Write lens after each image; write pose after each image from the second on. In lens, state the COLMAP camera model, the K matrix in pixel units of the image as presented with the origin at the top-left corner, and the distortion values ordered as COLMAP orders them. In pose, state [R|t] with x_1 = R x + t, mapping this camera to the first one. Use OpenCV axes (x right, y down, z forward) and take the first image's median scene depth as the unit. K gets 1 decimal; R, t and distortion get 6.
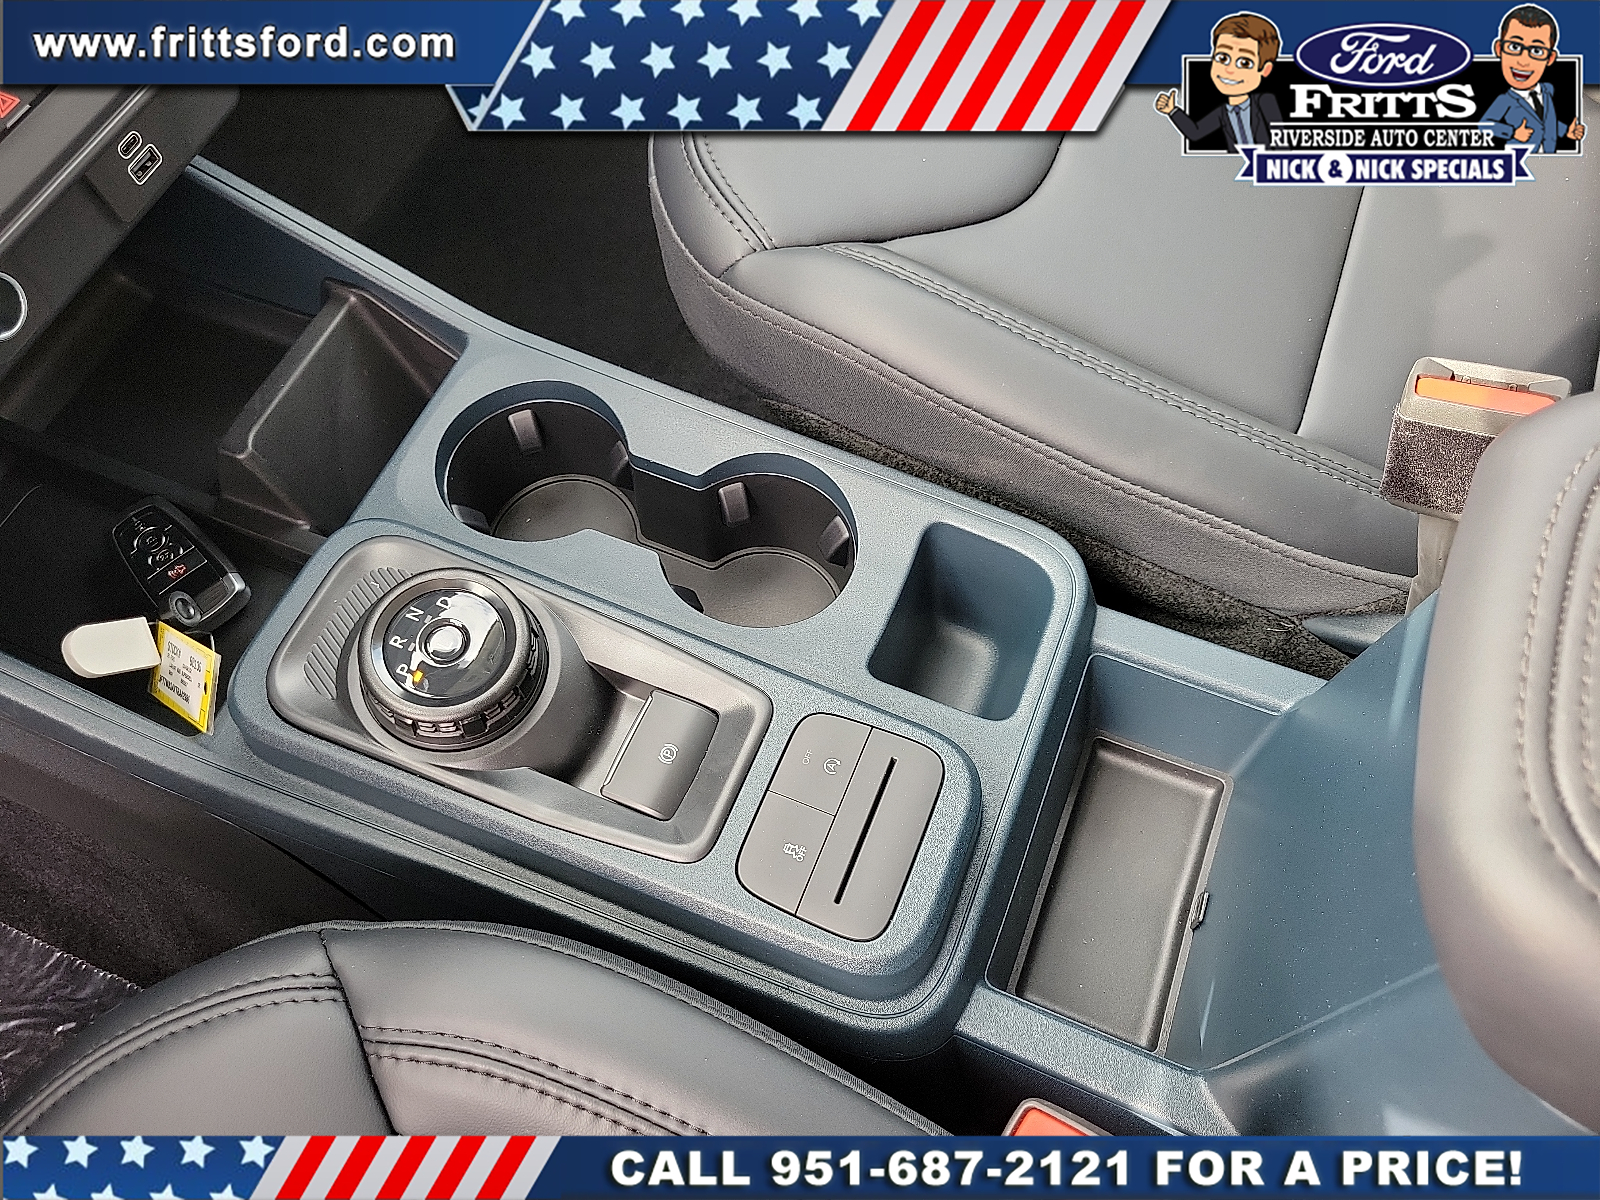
lens RADIAL K [[1216.7, 0, 788.9], [0, 1216.7, 603.4], [0, 0, 1]] dist [0.012903, 0.000786]
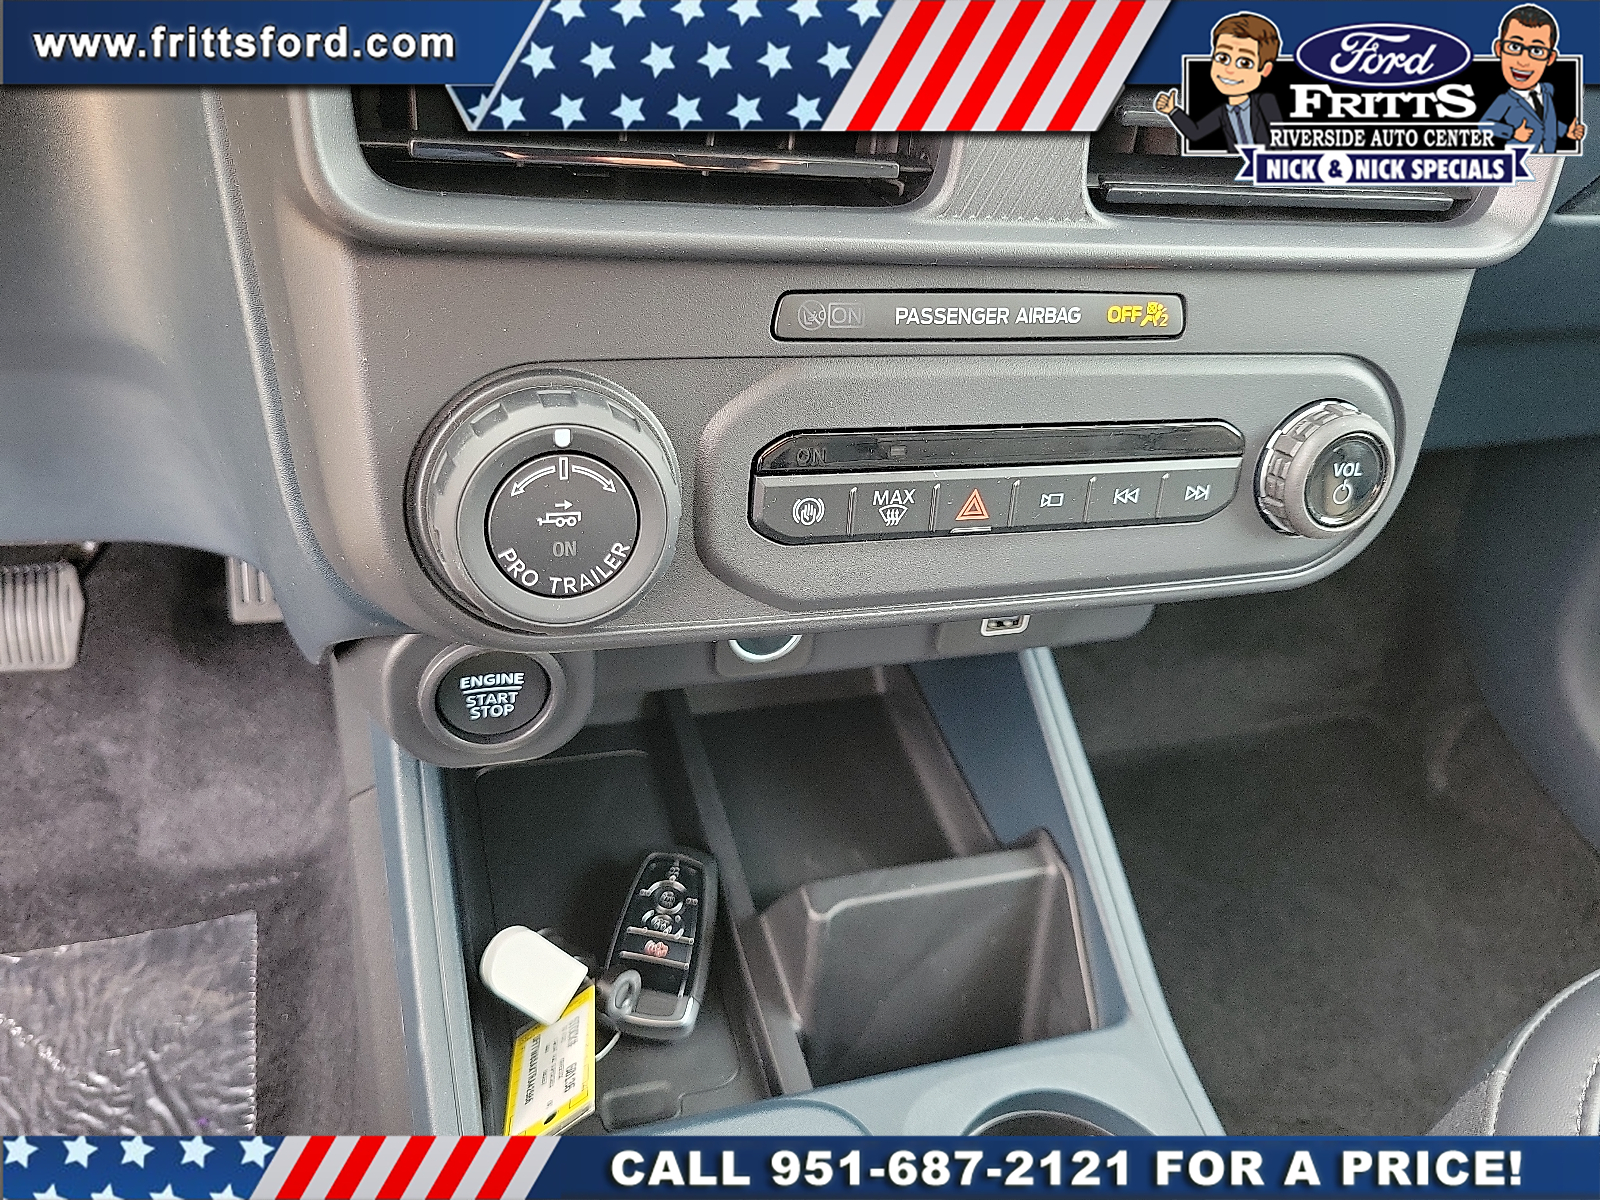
lens RADIAL K [[1216.7, 0, 788.9], [0, 1216.7, 603.4], [0, 0, 1]] dist [0.012903, 0.000786]
pose [[0.624560, 0.606022, -0.492608, -0.193821], [-0.756348, 0.626519, -0.188183, -0.088421], [0.194586, 0.490114, 0.849661, 0.223973]]
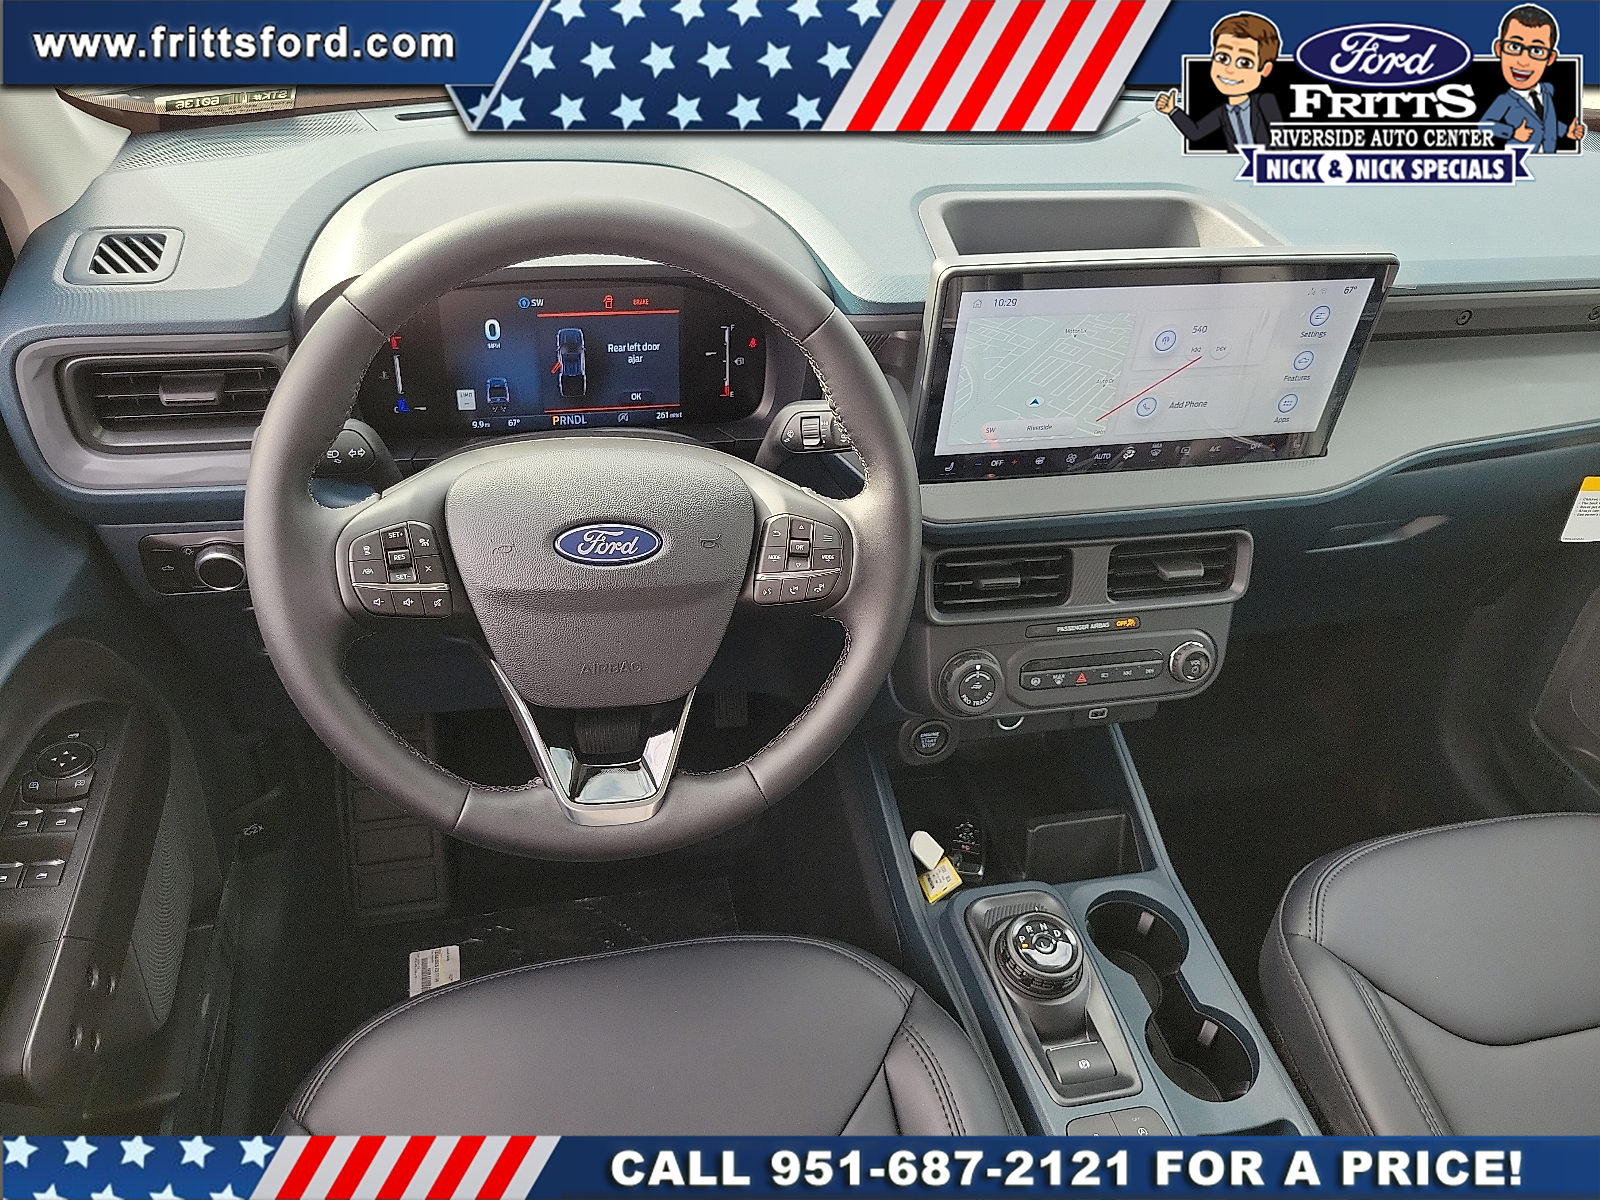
lens RADIAL K [[1216.7, 0, 788.9], [0, 1216.7, 603.4], [0, 0, 1]] dist [0.012903, 0.000786]
pose [[0.585062, 0.536779, -0.607923, 0.353827], [-0.755448, 0.633356, -0.167804, 0.286439], [0.294958, 0.557431, 0.776061, -0.919983]]
